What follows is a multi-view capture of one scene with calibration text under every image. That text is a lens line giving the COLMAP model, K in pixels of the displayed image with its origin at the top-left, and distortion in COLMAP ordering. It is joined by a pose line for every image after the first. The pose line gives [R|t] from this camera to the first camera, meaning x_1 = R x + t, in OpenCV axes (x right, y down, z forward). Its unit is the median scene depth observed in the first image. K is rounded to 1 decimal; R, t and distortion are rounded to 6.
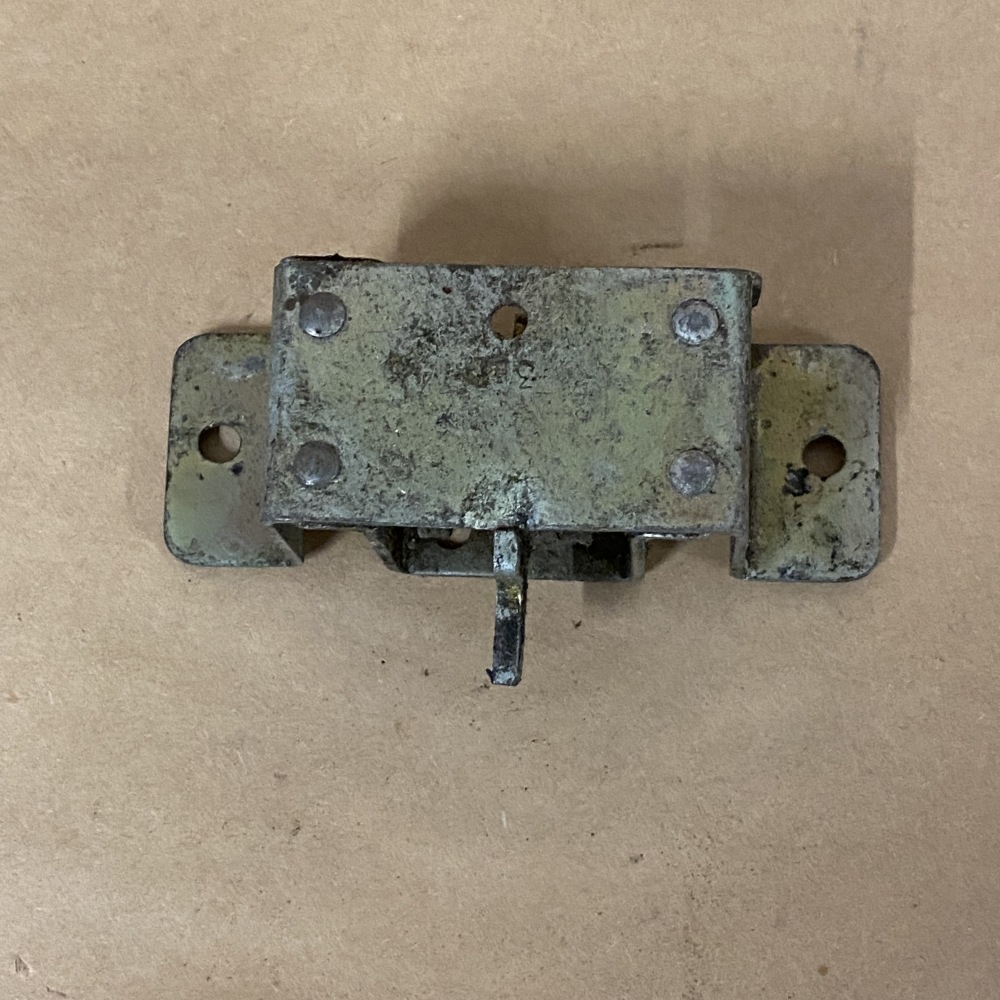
lens RADIAL K [[2053.7, 0, 500.0], [0, 2053.7, 500.0], [0, 0, 1]] dist [0.172366, -0.614143]
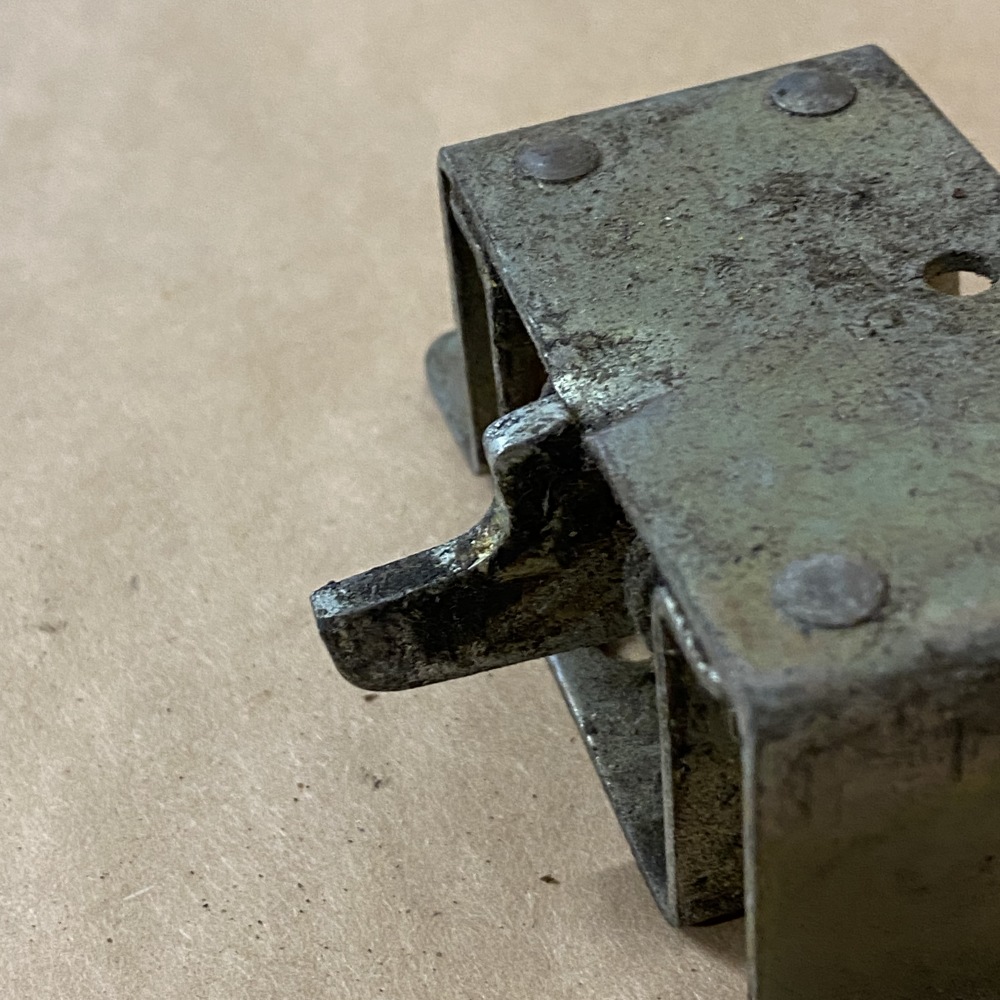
lens RADIAL K [[2053.7, 0, 500.0], [0, 2053.7, 500.0], [0, 0, 1]] dist [0.172366, -0.614143]
pose [[0.339909, 0.672095, -0.657838, 0.337975], [-0.905963, 0.421713, -0.037265, 0.057203], [0.252373, 0.608643, 0.752237, 0.627924]]
